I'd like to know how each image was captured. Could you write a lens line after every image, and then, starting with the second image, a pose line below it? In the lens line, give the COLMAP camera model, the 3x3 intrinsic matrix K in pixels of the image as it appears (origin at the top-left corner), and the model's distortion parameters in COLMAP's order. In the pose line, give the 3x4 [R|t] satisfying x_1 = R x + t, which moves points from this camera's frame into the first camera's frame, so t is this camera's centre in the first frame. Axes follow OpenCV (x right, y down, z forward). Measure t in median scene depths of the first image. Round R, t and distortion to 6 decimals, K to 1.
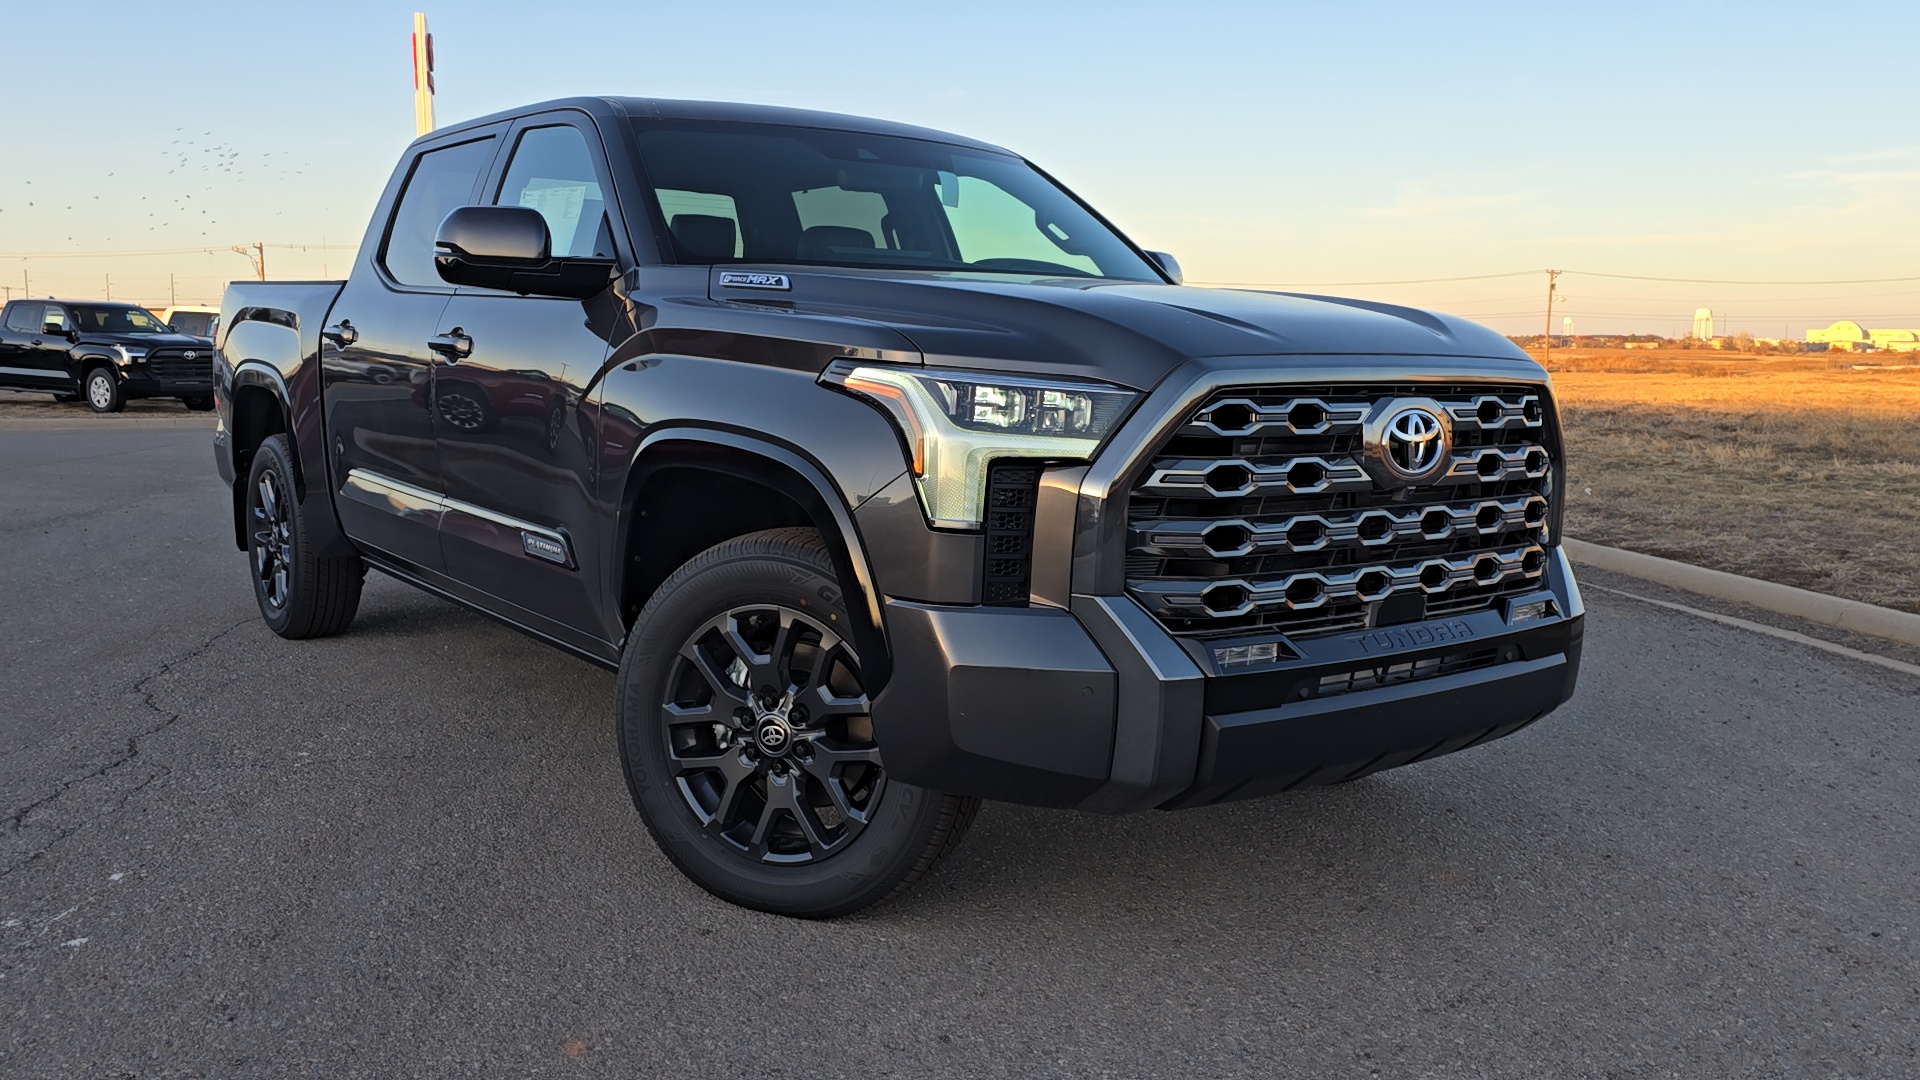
lens RADIAL K [[1564.1, 0, 960.9], [0, 1564.1, 566.7], [0, 0, 1]] dist [0.002298, 0.009415]
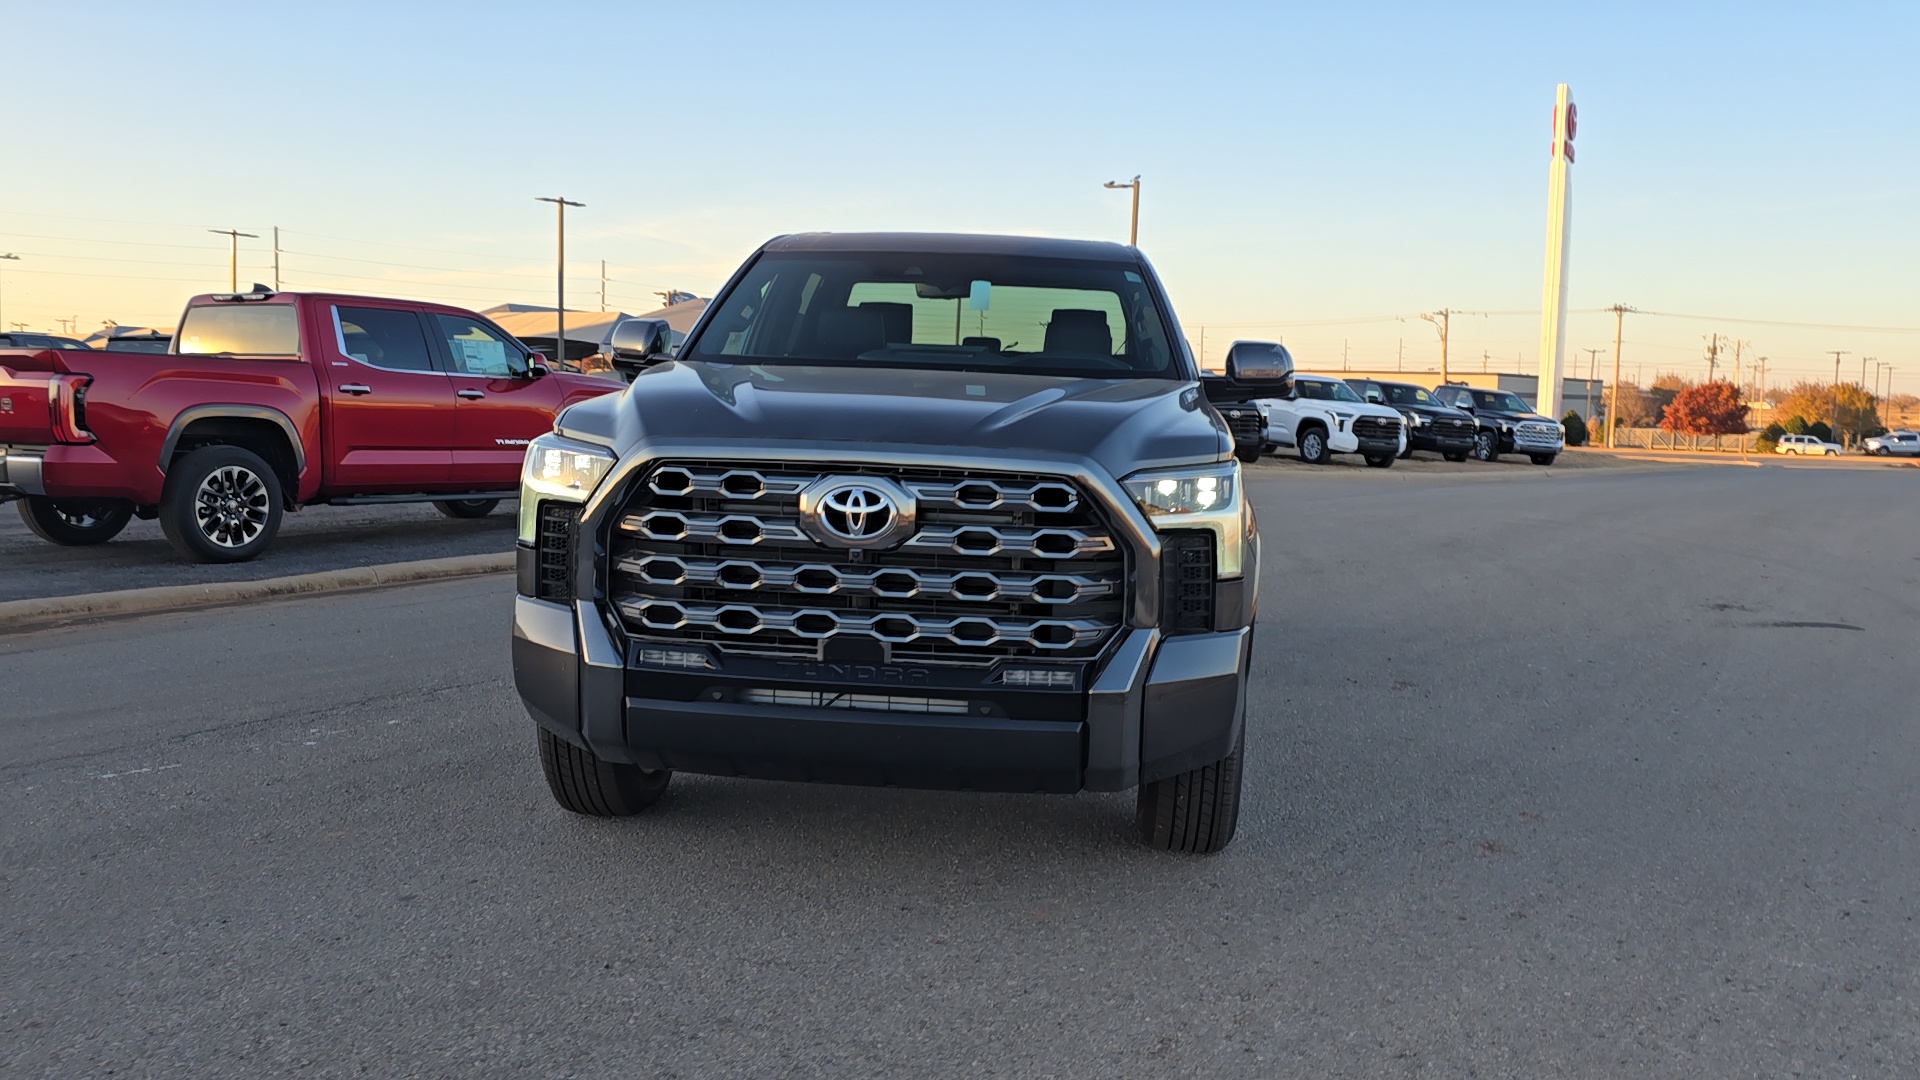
lens RADIAL K [[1564.1, 0, 955.0], [0, 1564.1, 544.4], [0, 0, 1]] dist [0.002298, 0.009415]
pose [[0.738140, 0.081352, -0.669725, 1.068080], [-0.116999, 0.993097, -0.008319, -0.049767], [0.664425, 0.084498, 0.742563, 0.137015]]
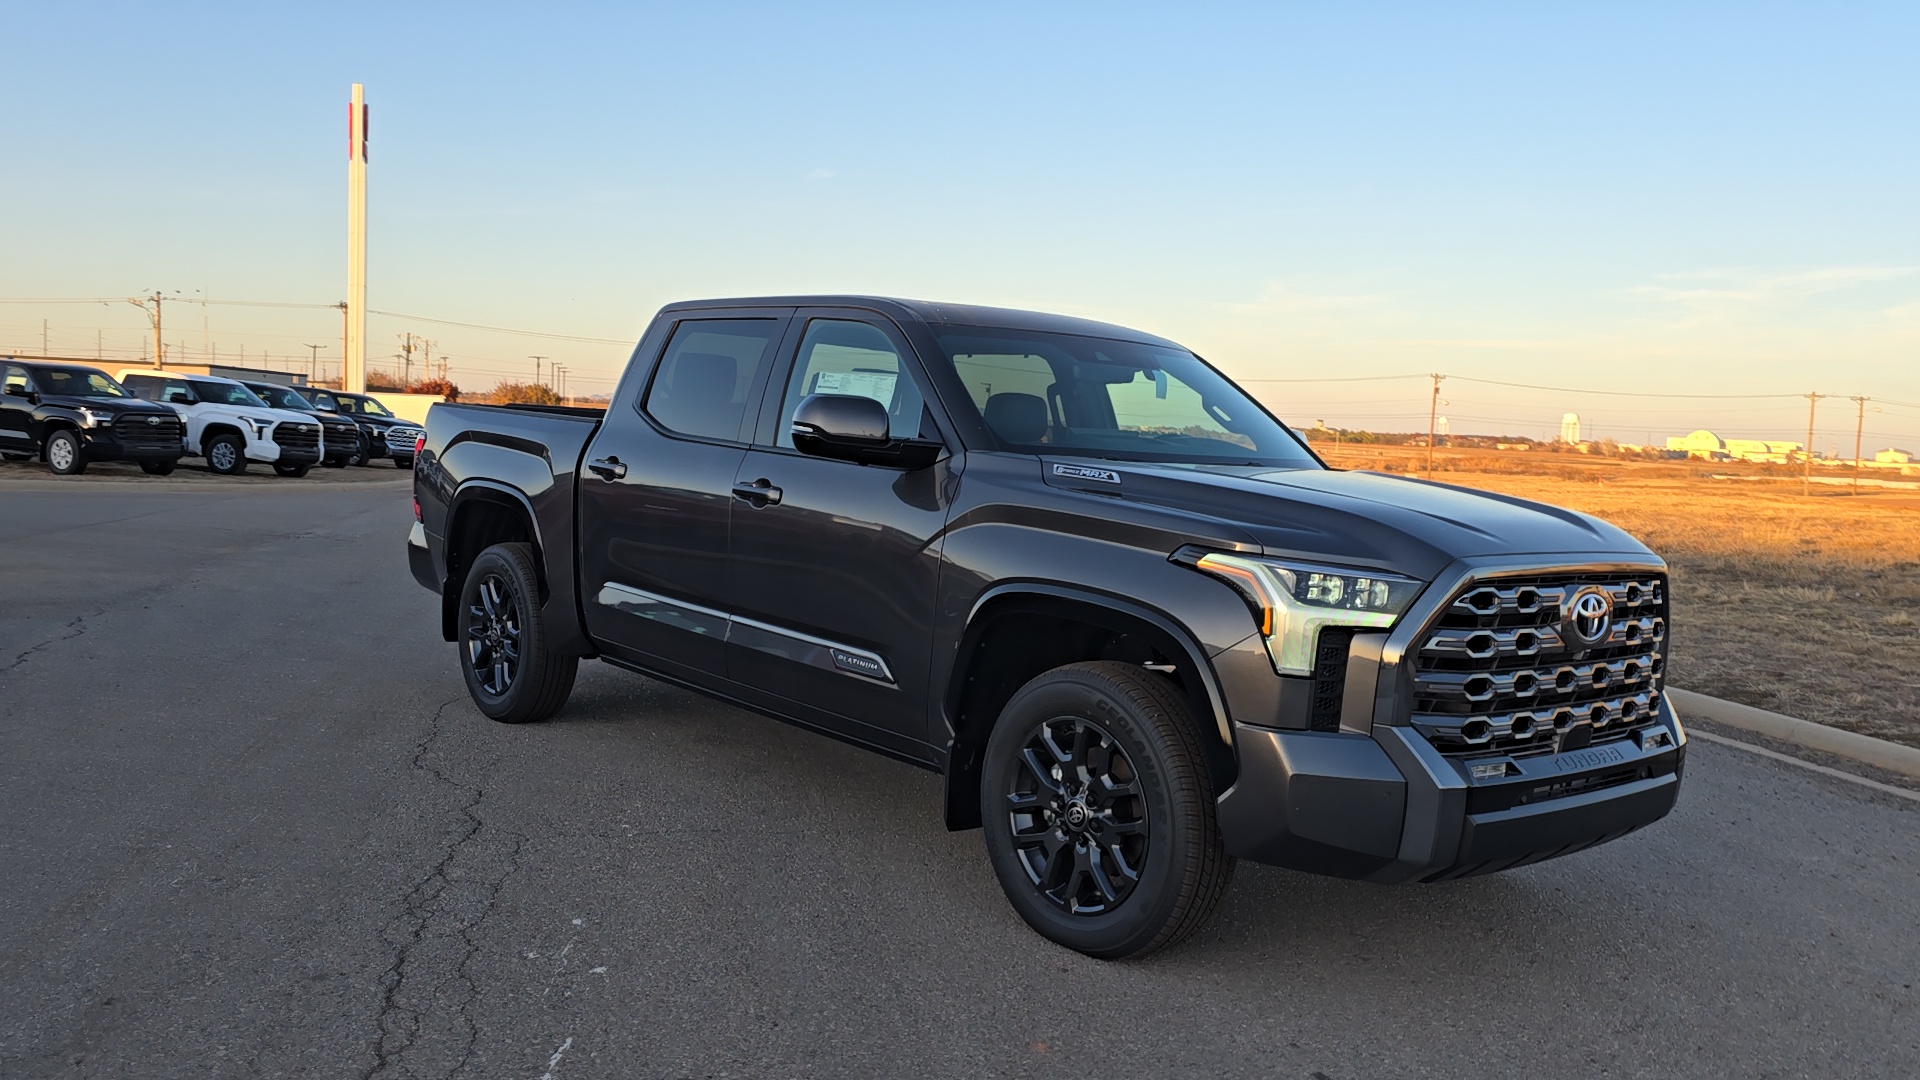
lens RADIAL K [[1564.1, 0, 956.3], [0, 1564.1, 541.7], [0, 0, 1]] dist [0.002298, 0.009415]
pose [[0.997249, 0.032779, 0.066488, -0.333396], [-0.028338, 0.997372, -0.066672, -0.034713], [-0.068499, 0.064605, 0.995557, -0.314041]]
